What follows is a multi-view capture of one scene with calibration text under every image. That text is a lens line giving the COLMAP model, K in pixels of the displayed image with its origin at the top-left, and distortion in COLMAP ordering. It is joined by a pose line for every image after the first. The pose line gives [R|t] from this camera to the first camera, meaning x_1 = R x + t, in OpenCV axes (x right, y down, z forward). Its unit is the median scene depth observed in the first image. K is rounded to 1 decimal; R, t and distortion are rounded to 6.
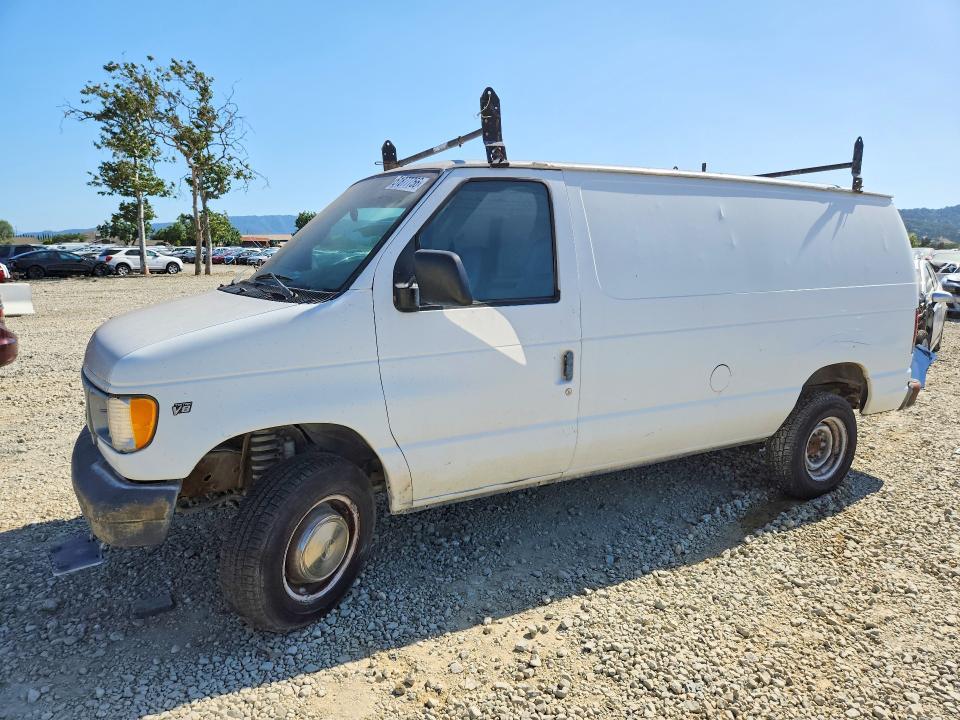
lens RADIAL K [[654.2, 0, 472.4], [0, 654.2, 355.5], [0, 0, 1]] dist [0.063452, -0.060636]
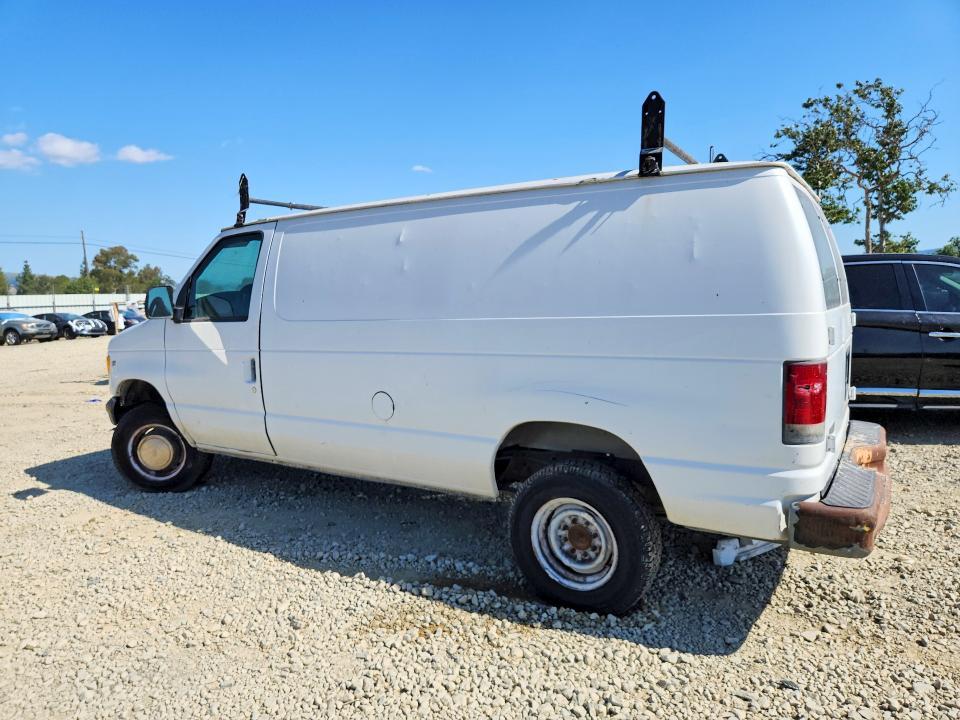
lens RADIAL K [[654.2, 0, 472.4], [0, 654.2, 355.5], [0, 0, 1]] dist [0.063452, -0.060636]
pose [[0.462938, 0.068675, -0.883726, 0.167508], [-0.107853, 0.993950, 0.020742, -0.009654], [0.879804, 0.085710, 0.467545, 0.084820]]
